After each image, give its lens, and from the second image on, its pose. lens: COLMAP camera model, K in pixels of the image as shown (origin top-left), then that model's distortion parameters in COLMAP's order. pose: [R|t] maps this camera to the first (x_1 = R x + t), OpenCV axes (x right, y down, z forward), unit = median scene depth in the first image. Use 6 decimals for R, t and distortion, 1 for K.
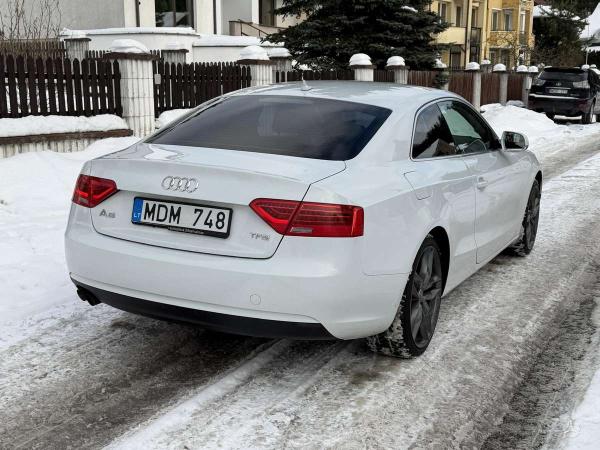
lens RADIAL K [[736.7, 0, 325.1], [0, 736.7, 226.2], [0, 0, 1]] dist [0.122012, 0.005075]
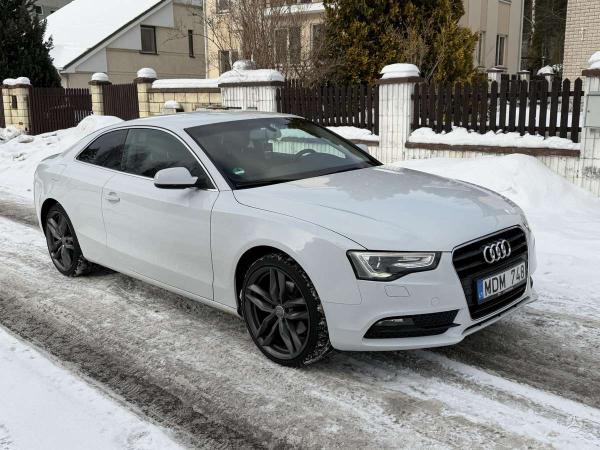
lens RADIAL K [[736.7, 0, 325.1], [0, 736.7, 226.2], [0, 0, 1]] dist [0.122012, 0.005075]
pose [[-0.357403, 0.162324, -0.919736, 1.025269], [-0.167515, 0.957669, 0.234114, -0.266999], [0.918805, 0.237743, -0.315082, 1.303187]]
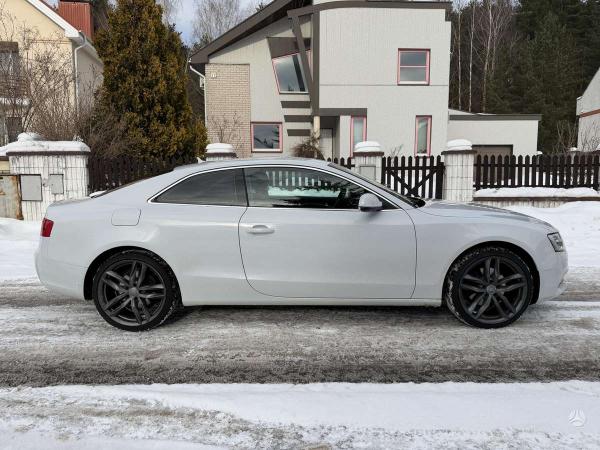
lens RADIAL K [[442.8, 0, 348.7], [0, 442.8, 225.2], [0, 0, 1]] dist [0.010828, 0.001273]
pose [[0.484995, 0.072329, -0.871521, 0.714392], [-0.155483, 0.987828, -0.004543, 0.034844], [0.860584, 0.137710, 0.490337, 0.222595]]
